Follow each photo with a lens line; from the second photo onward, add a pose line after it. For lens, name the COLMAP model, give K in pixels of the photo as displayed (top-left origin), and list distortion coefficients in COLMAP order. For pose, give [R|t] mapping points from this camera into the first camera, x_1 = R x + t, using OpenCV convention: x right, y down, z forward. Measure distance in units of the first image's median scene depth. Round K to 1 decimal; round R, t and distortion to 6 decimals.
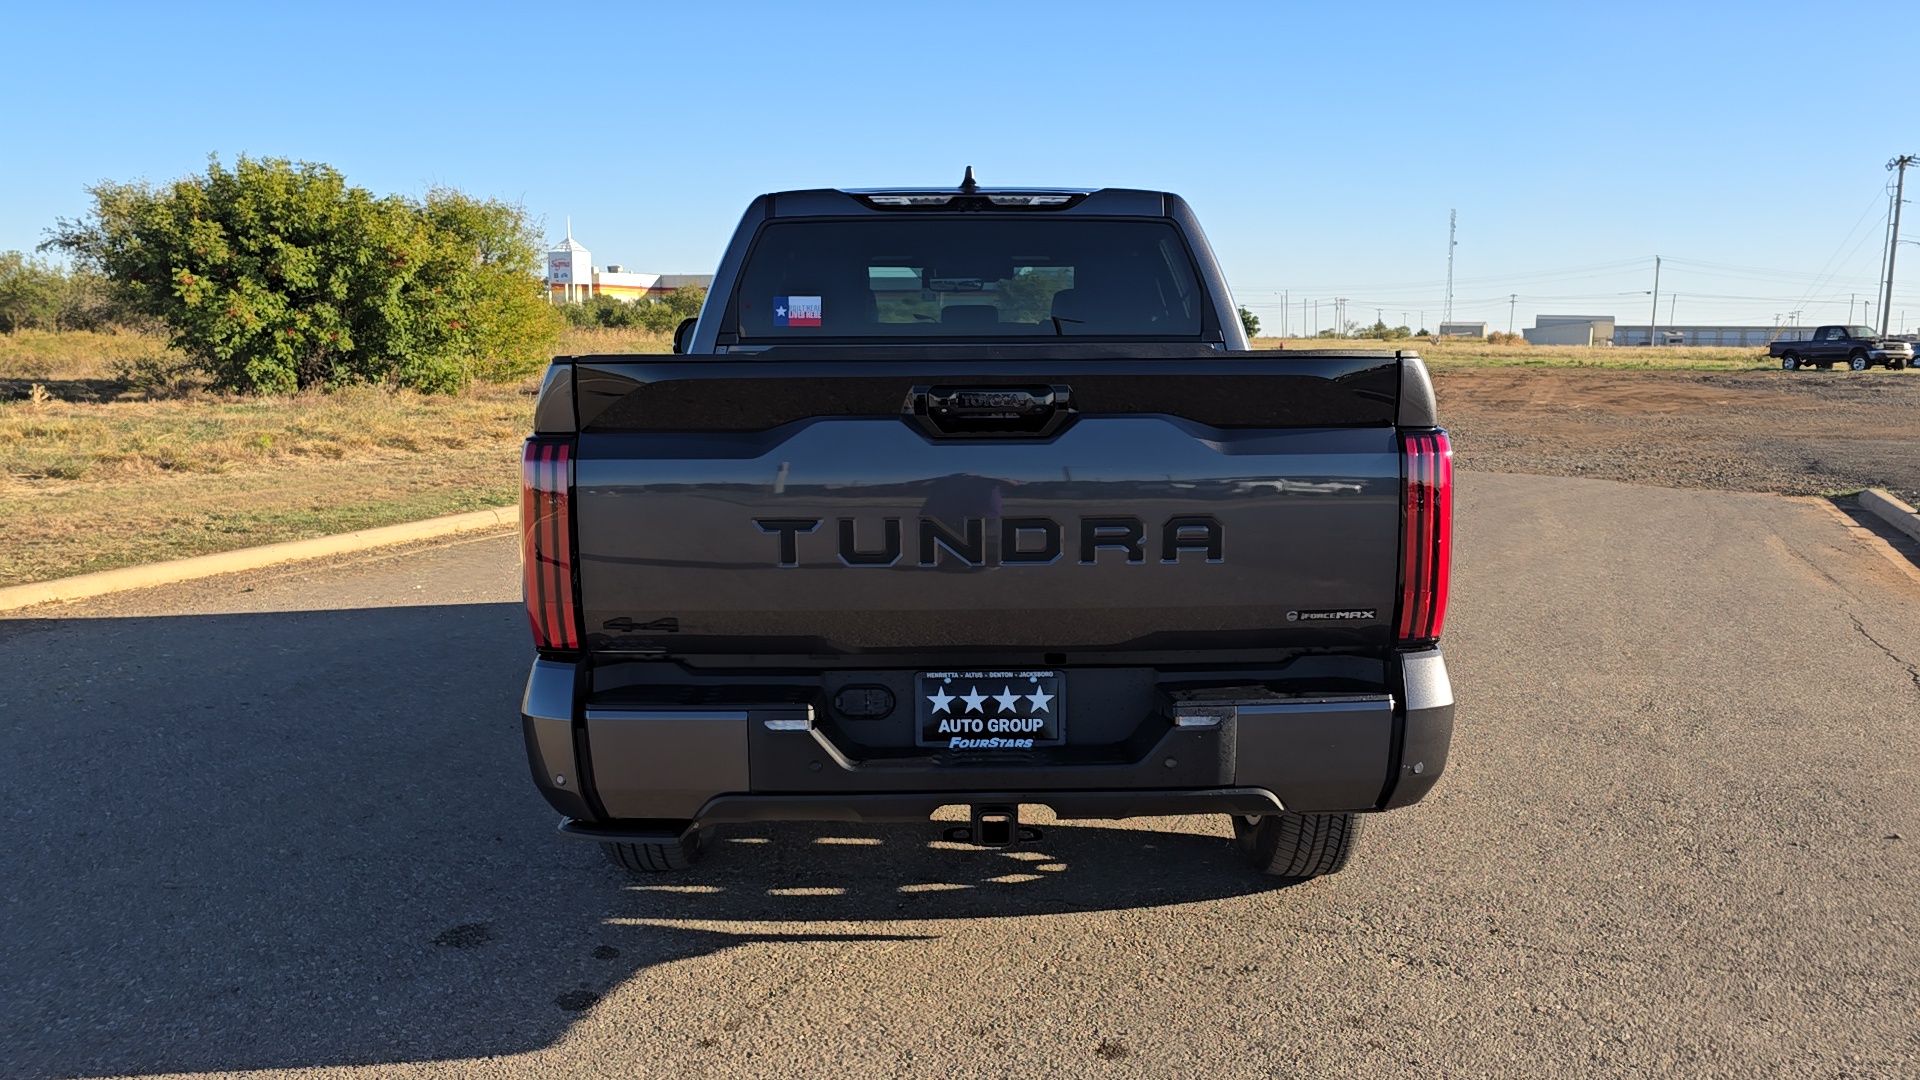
lens RADIAL K [[1632.2, 0, 979.9], [0, 1632.2, 537.7], [0, 0, 1]] dist [-0.010692, 0.022899]
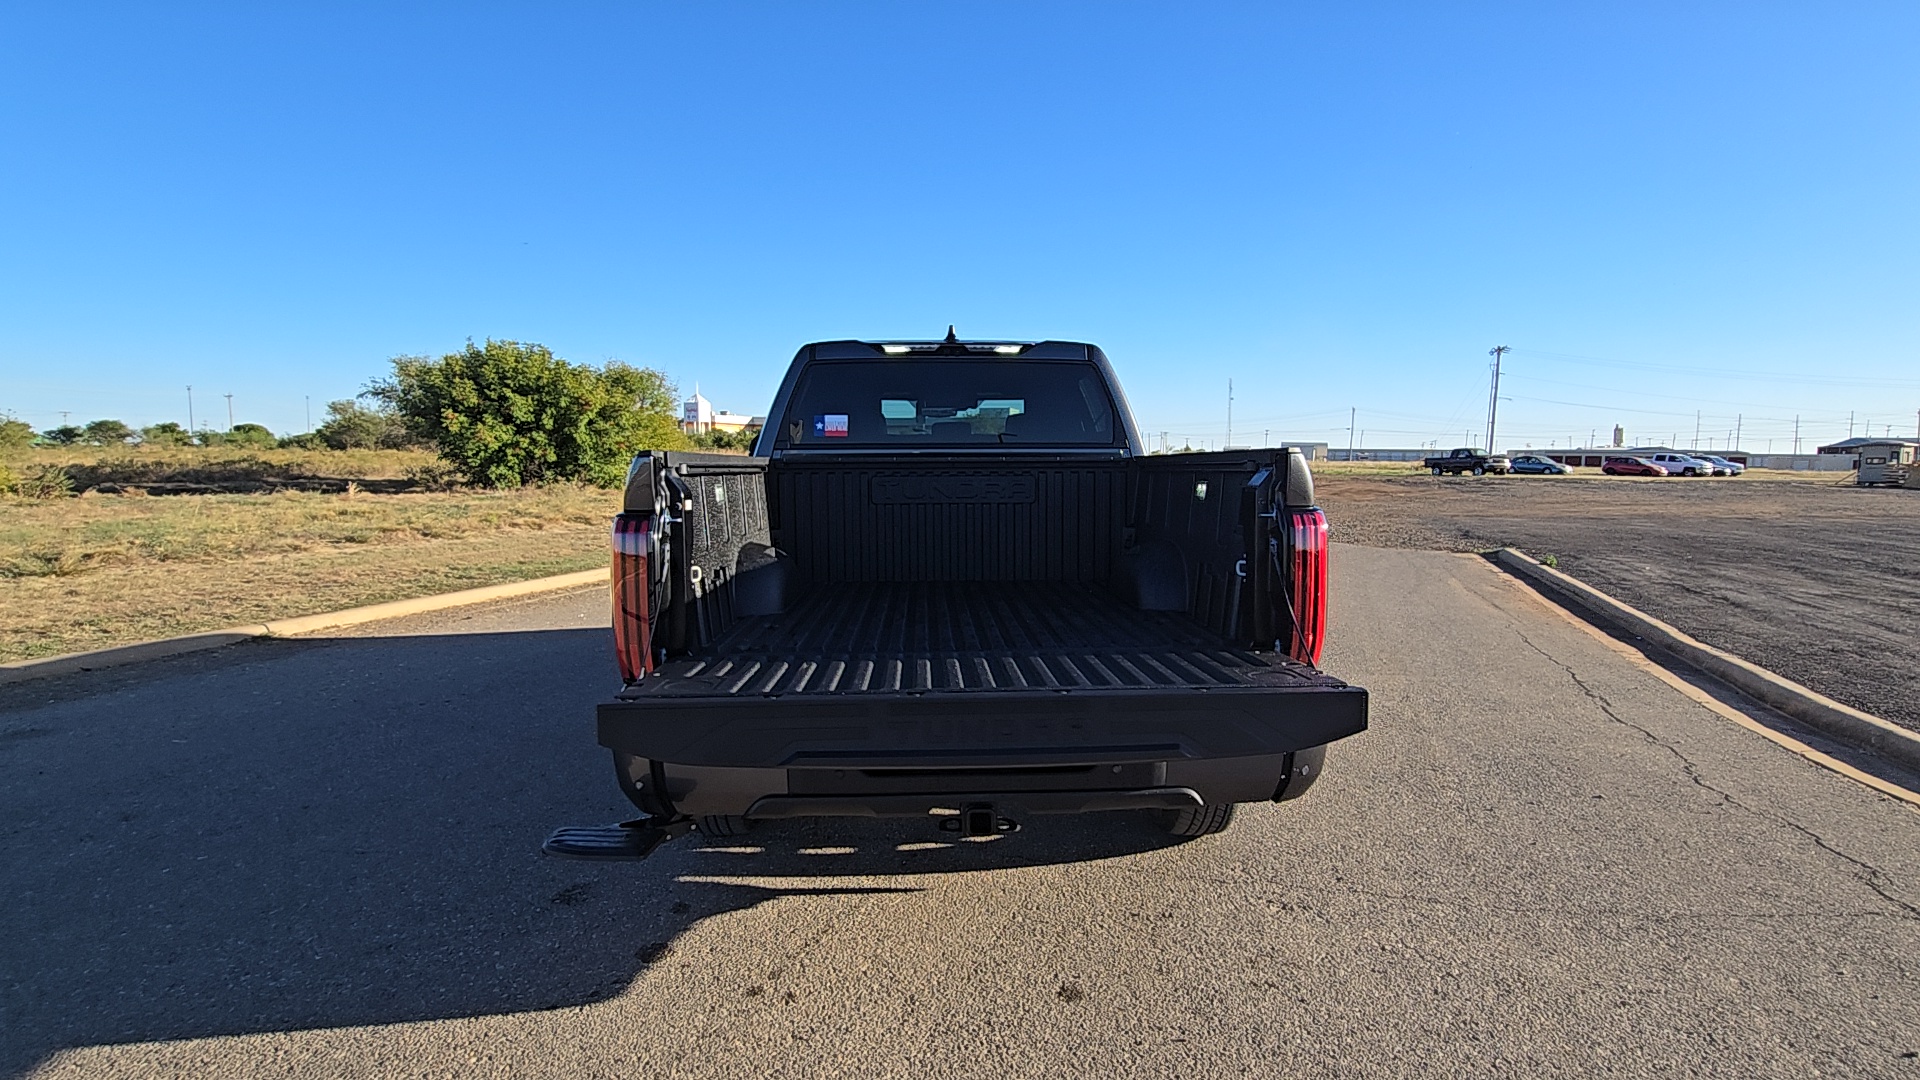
lens RADIAL K [[980.8, 0, 965.1], [0, 980.8, 577.6], [0, 0, 1]] dist [-0.001578, 0.002720]
pose [[0.999823, -0.000882, 0.018808, -0.010757], [0.000851, 0.999998, 0.001697, -0.010515], [-0.018809, -0.001681, 0.999822, 0.151801]]
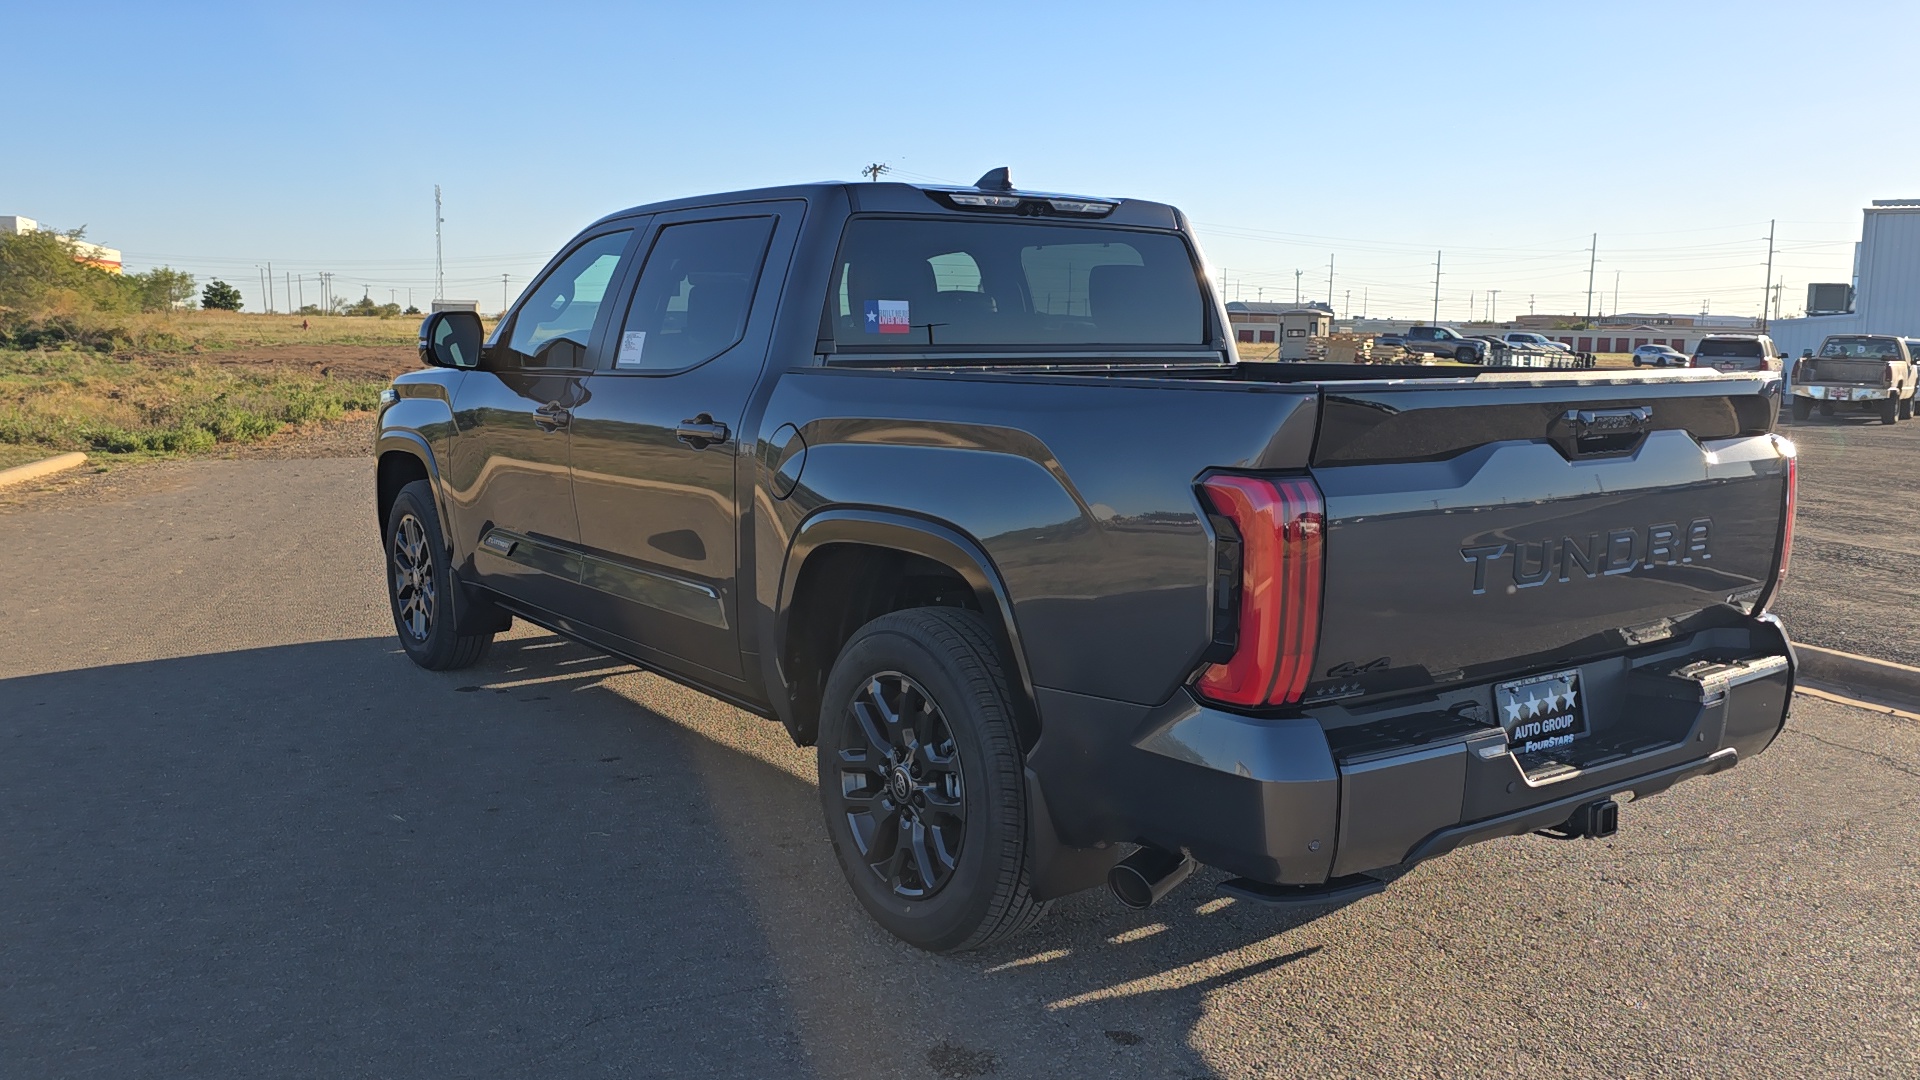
lens RADIAL K [[1632.2, 0, 957.9], [0, 1632.2, 524.4], [0, 0, 1]] dist [-0.010692, 0.022899]
pose [[0.823268, -0.060324, 0.564438, -0.603640], [0.057062, 0.998095, 0.023443, -0.042152], [-0.564777, 0.012908, 0.825143, 0.227396]]
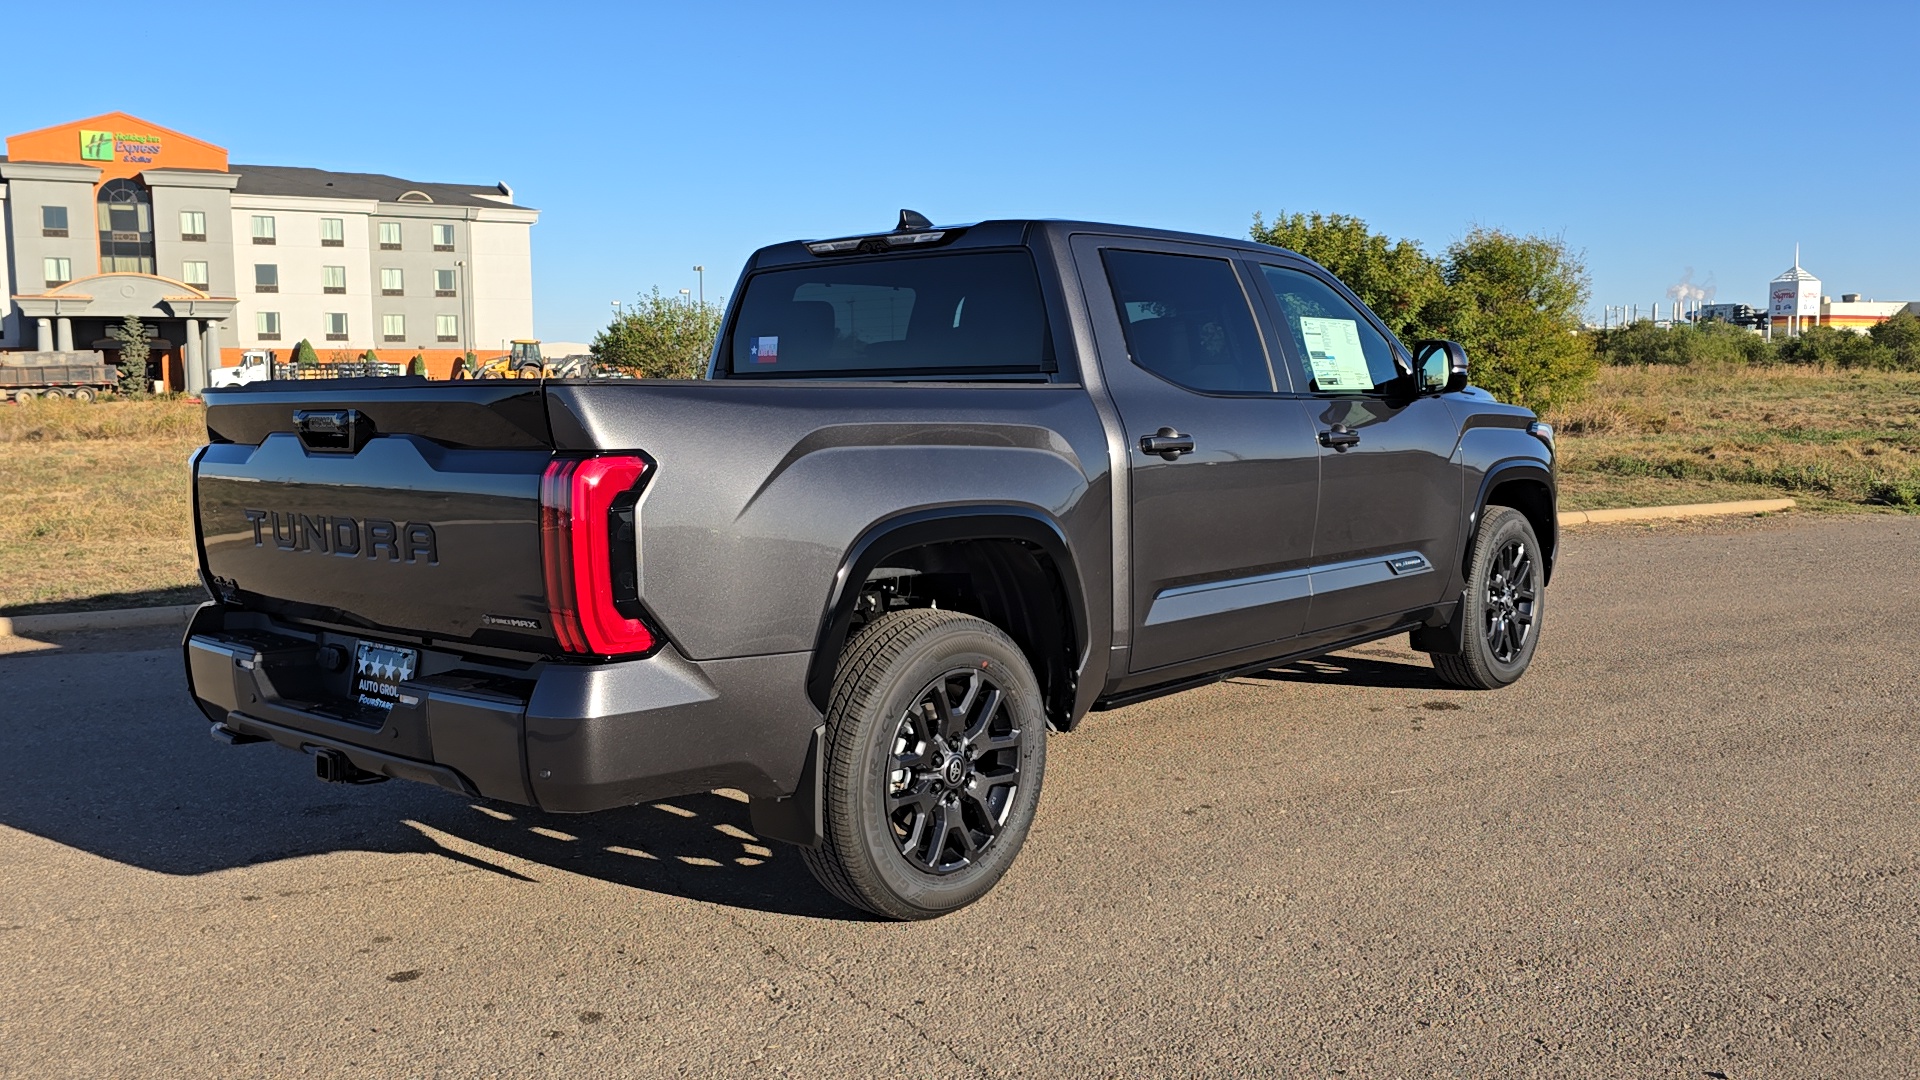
lens RADIAL K [[1632.2, 0, 955.9], [0, 1632.2, 543.5], [0, 0, 1]] dist [-0.010692, 0.022899]
pose [[0.731401, 0.058025, -0.679474, 0.770821], [-0.071956, 0.997378, 0.007718, -0.022700], [0.678140, 0.043247, 0.733659, 0.262538]]
